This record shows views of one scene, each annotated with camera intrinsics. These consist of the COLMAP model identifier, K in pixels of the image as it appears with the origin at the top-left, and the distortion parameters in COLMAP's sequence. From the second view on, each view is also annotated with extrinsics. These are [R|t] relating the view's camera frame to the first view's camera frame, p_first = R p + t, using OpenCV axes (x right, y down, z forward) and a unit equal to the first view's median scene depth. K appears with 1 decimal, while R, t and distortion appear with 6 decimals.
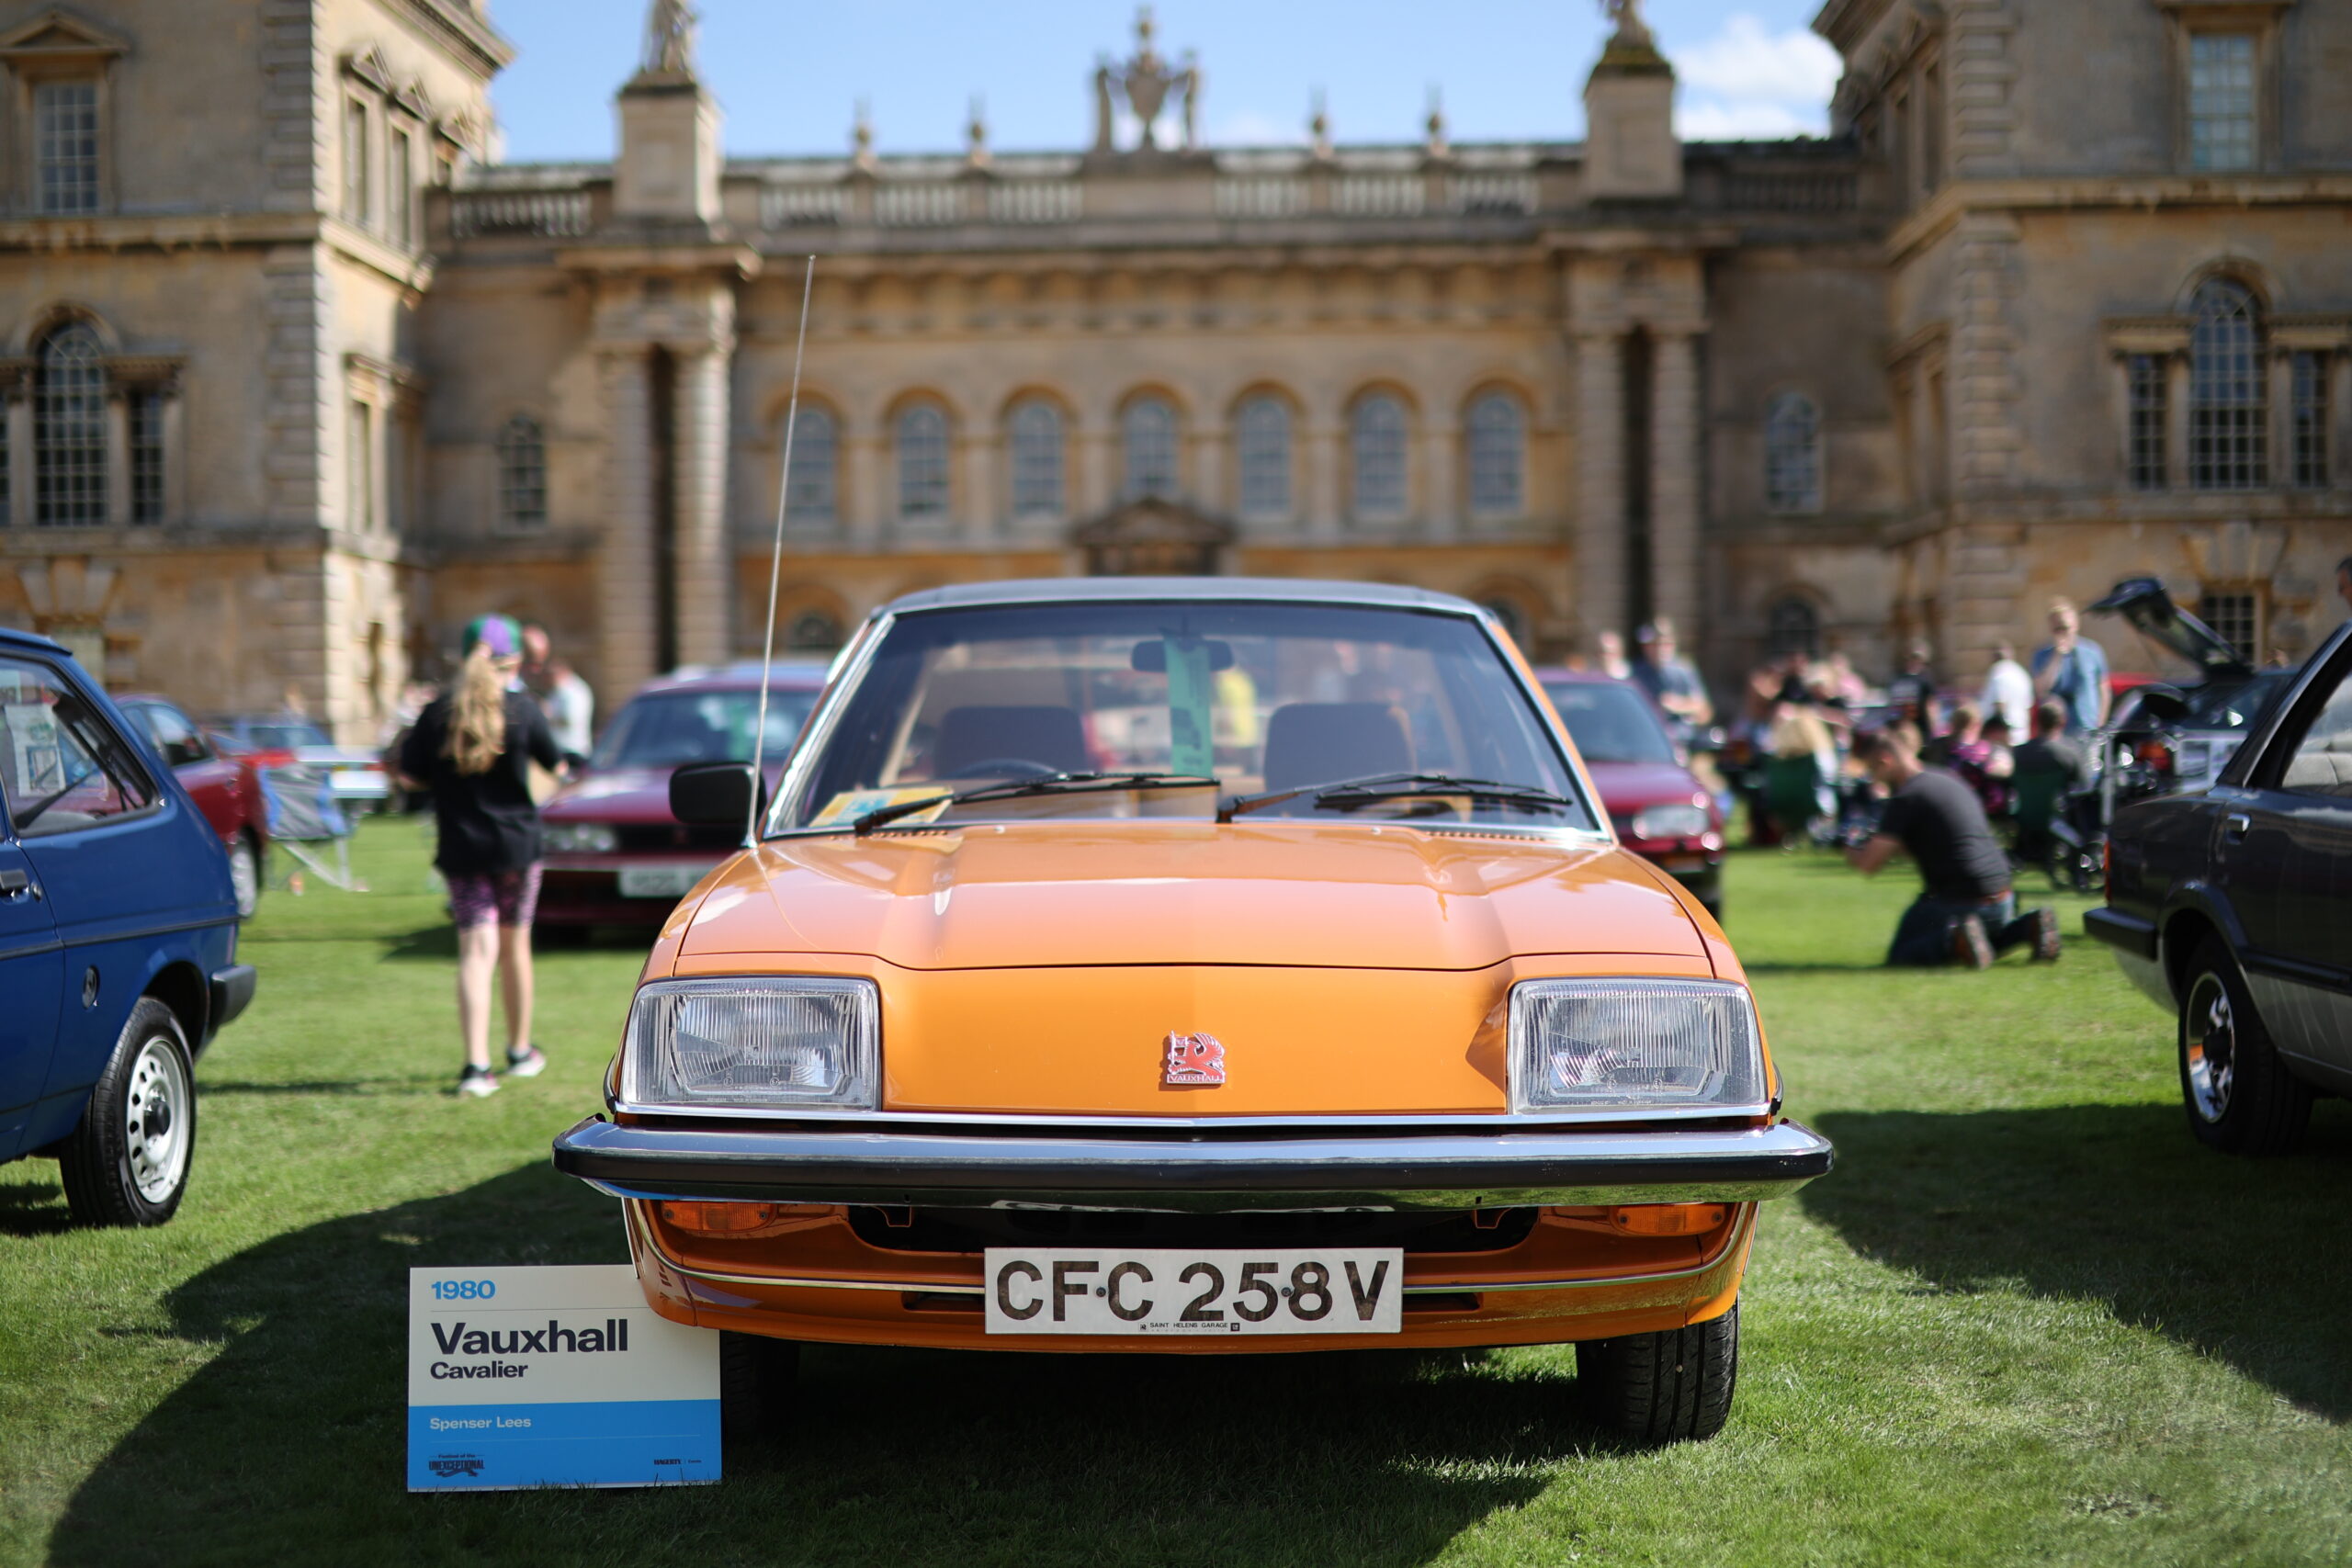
lens RADIAL K [[3526.2, 0, 1176.0], [0, 3526.2, 784.0], [0, 0, 1]] dist [-0.167465, 0.469567]
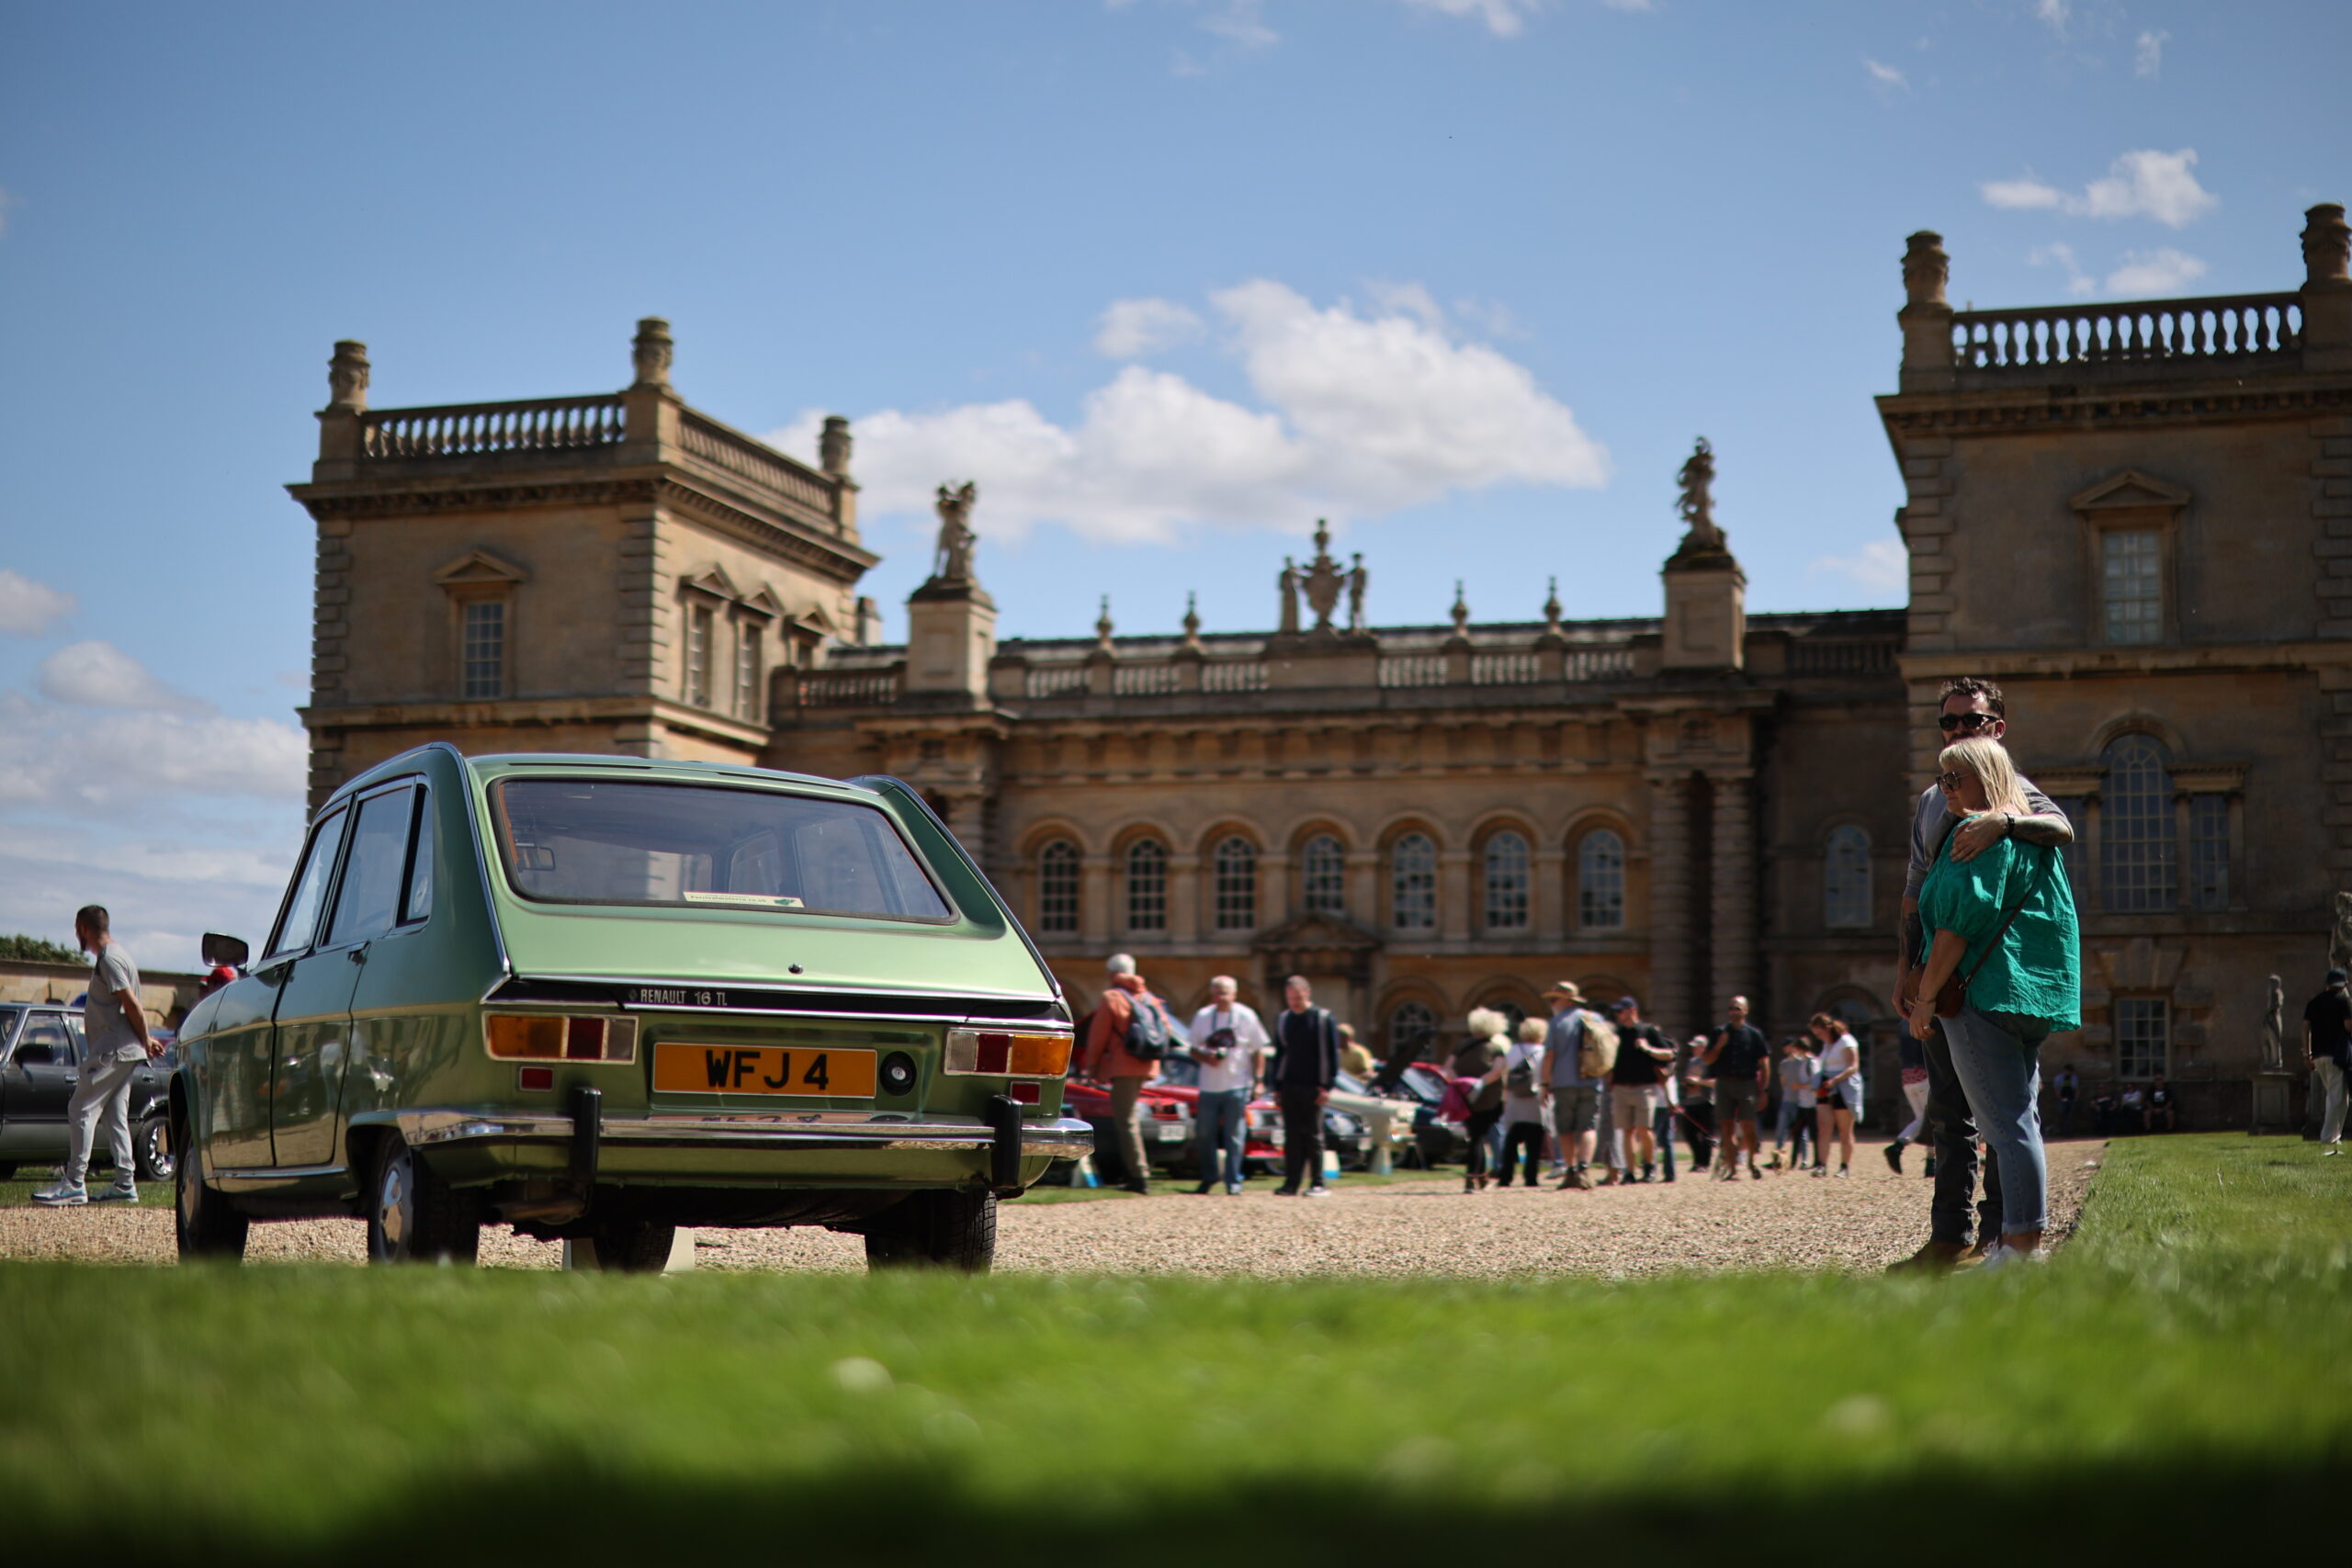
lens RADIAL K [[3526.2, 0, 1176.0], [0, 3526.2, 784.0], [0, 0, 1]] dist [-0.167465, 0.469567]
pose [[0.961947, -0.003717, -0.273211, 0.289940], [-0.025775, 0.994214, -0.104280, 0.003924], [0.272018, 0.107354, 0.956285, -0.209355]]
